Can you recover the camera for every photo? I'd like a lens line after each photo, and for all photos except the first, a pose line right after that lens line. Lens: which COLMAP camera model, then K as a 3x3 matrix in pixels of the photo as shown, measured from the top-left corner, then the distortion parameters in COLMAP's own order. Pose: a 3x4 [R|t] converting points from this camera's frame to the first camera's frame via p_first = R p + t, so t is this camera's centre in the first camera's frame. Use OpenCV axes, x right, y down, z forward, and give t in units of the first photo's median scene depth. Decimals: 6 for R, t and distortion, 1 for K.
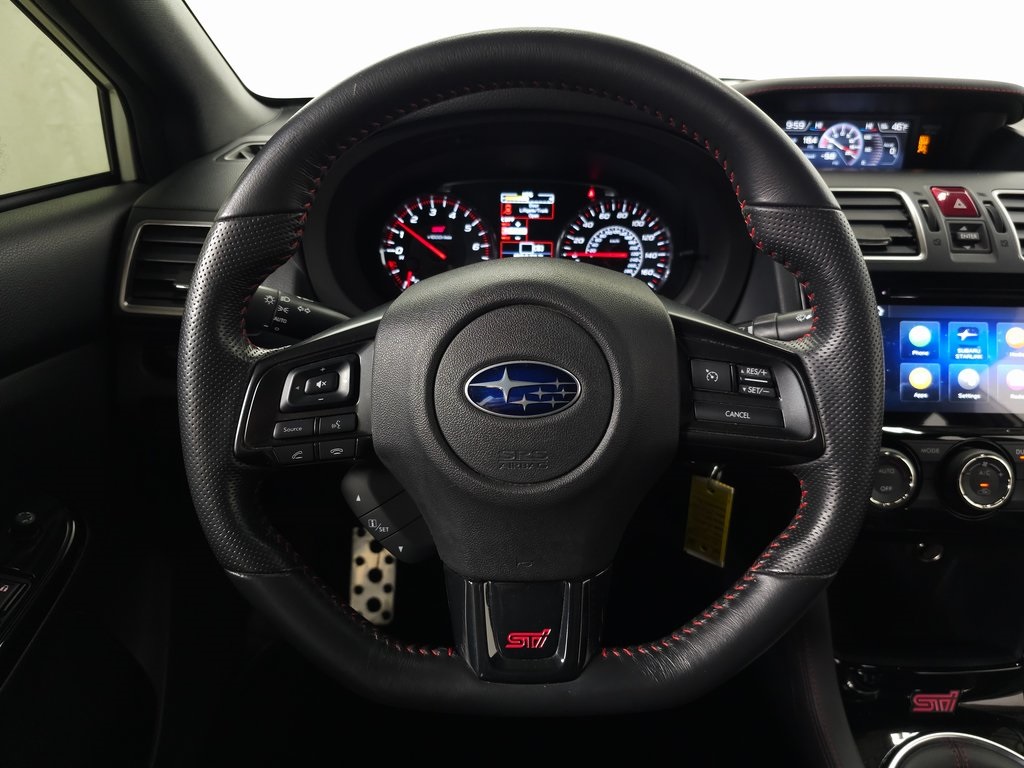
lens RADIAL K [[682.0, 0, 512.0], [0, 682.0, 384.0], [0, 0, 1]] dist [0.057081, -0.000623]
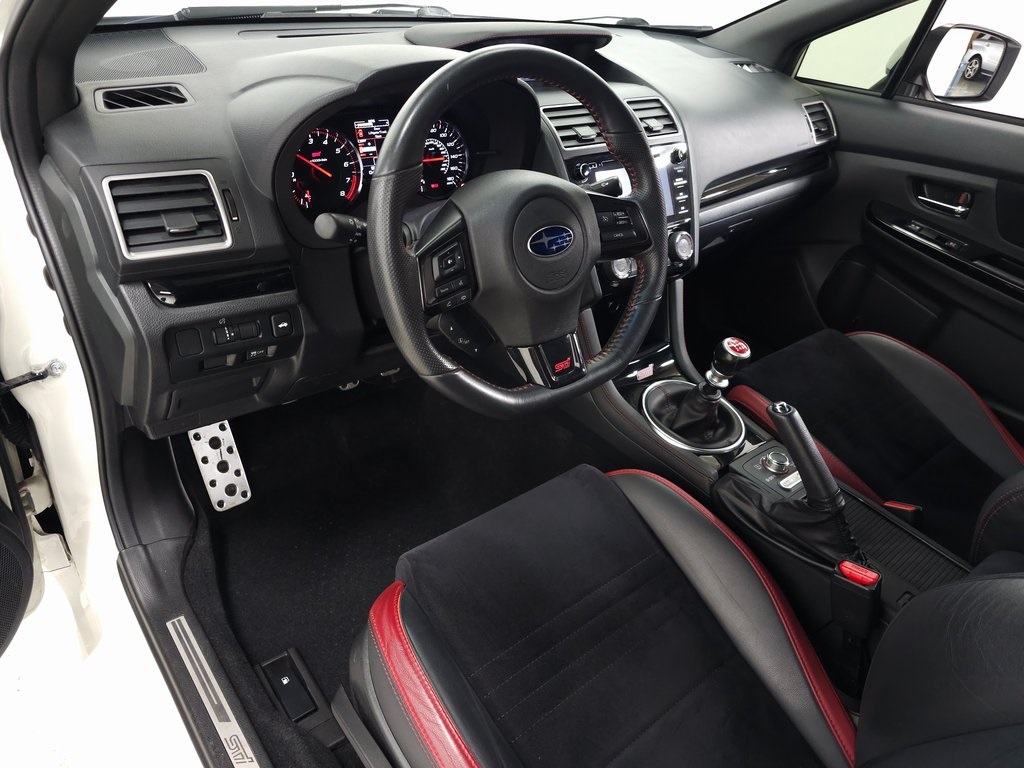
lens RADIAL K [[656.8, 0, 512.0], [0, 656.8, 384.0], [0, 0, 1]] dist [0.000907, -0.002888]
pose [[0.772111, -0.306321, 0.556787, -0.649367], [0.197742, 0.948470, 0.247595, -0.047753], [-0.603939, -0.081071, 0.792897, -0.248368]]
